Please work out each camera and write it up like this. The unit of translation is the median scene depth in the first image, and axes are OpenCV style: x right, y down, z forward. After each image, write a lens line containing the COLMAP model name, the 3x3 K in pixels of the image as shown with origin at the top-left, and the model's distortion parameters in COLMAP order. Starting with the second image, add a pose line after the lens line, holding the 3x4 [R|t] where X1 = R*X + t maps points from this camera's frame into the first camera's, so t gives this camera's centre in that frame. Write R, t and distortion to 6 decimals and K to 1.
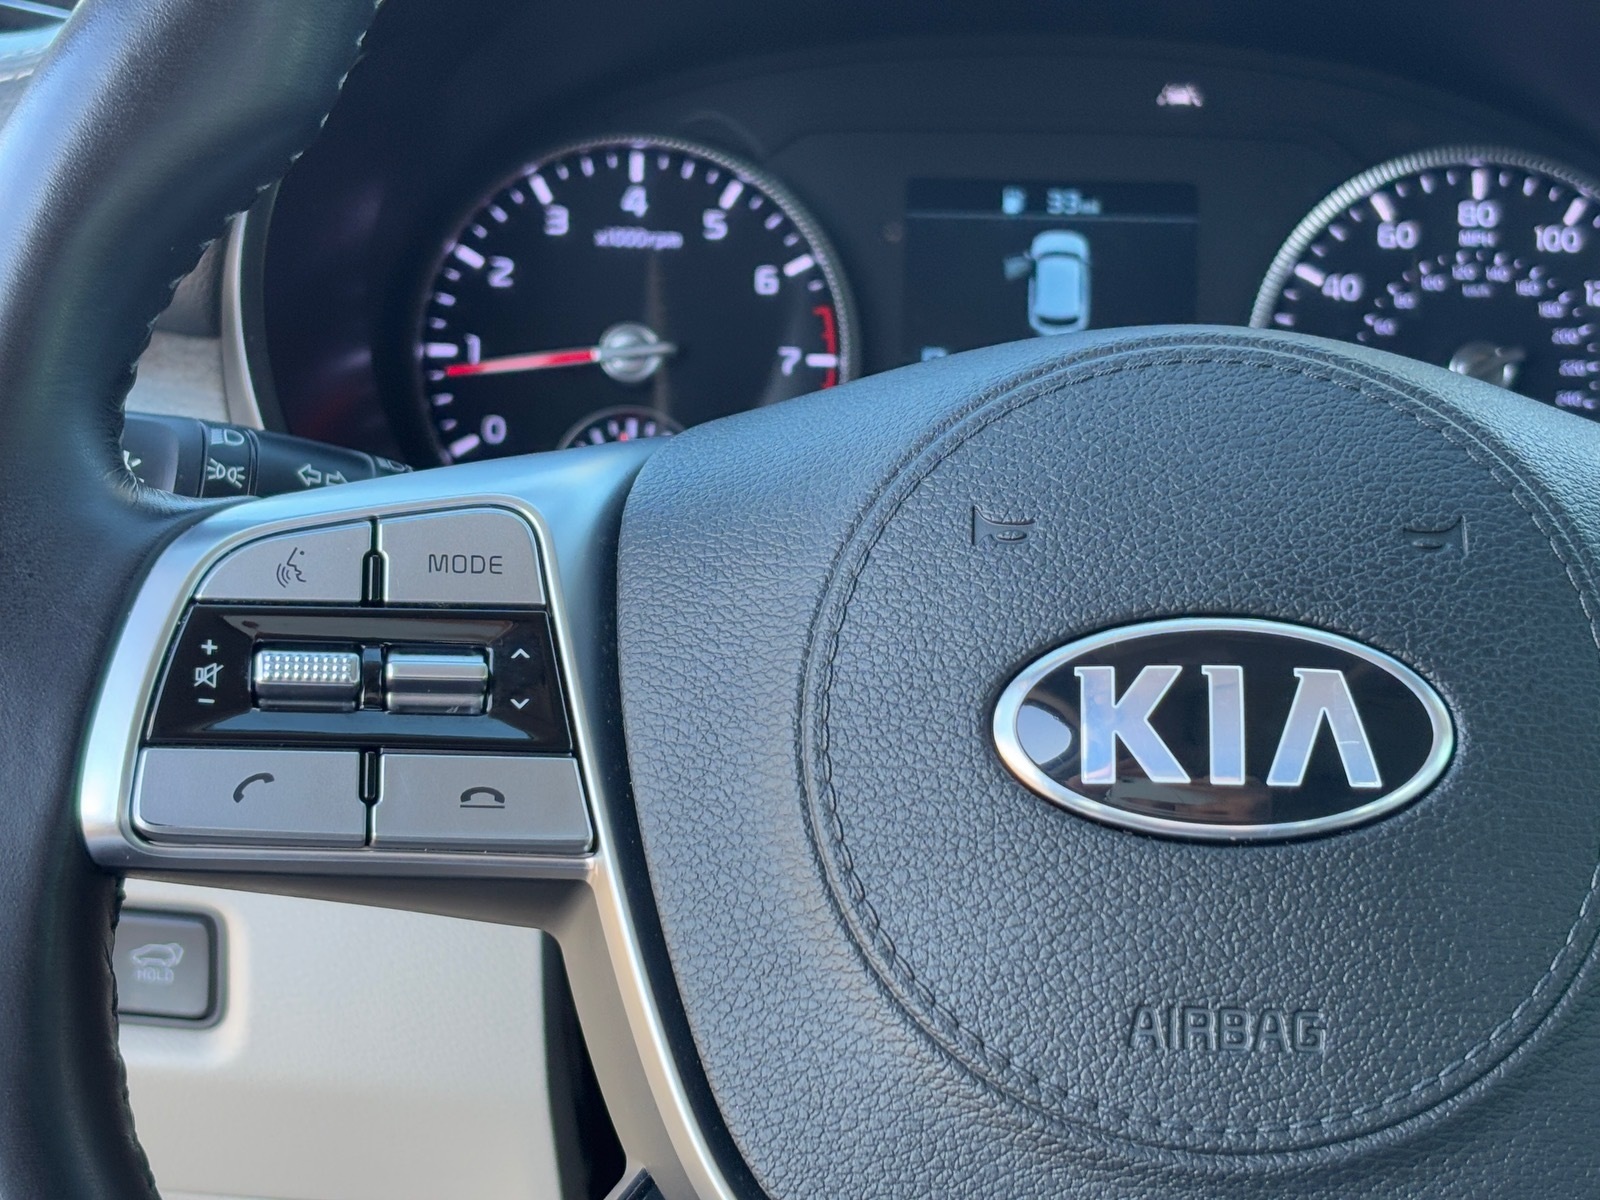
lens RADIAL K [[2978.0, 0, 766.9], [0, 2978.0, 577.5], [0, 0, 1]] dist [0.097916, 0.000000]
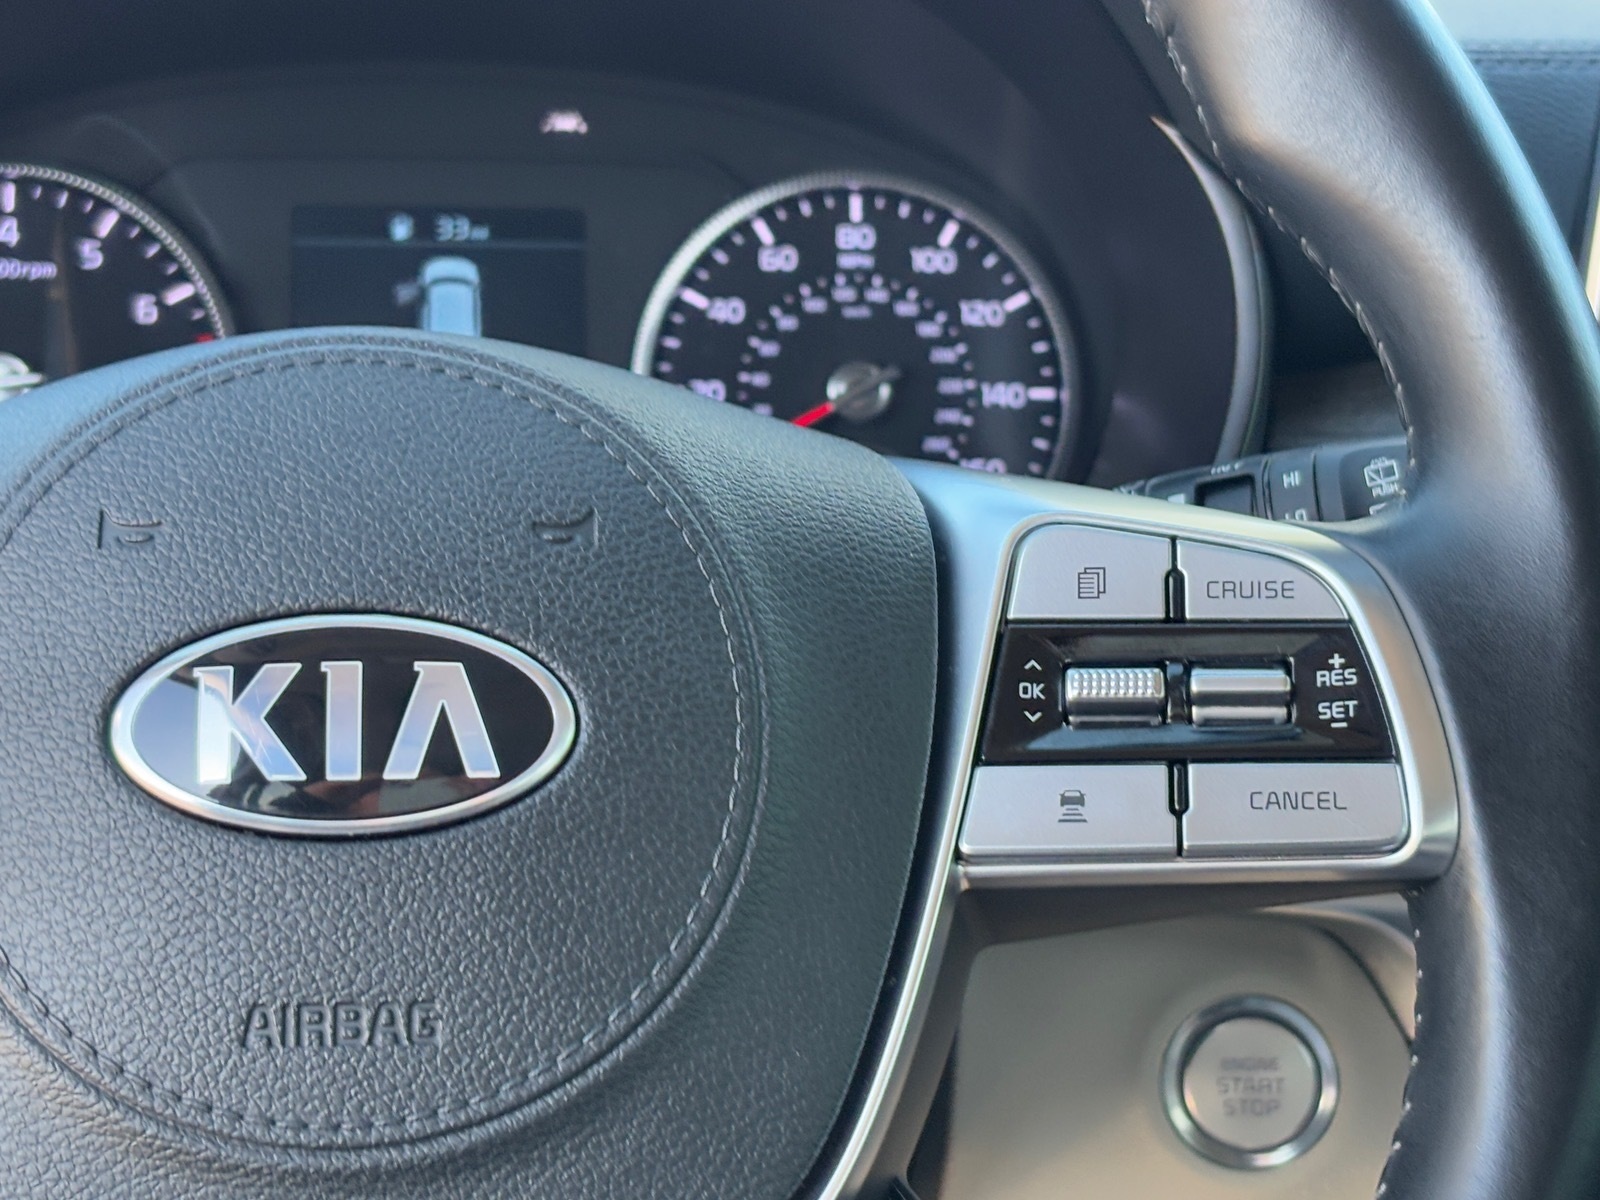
lens RADIAL K [[2978.0, 0, 835.6], [0, 2978.0, 582.1], [0, 0, 1]] dist [0.097916, 0.000000]
pose [[0.994076, -0.025412, 0.105674, 0.119965], [0.027414, 0.999470, -0.017534, 0.014103], [-0.105173, 0.020327, 0.994246, -0.007686]]
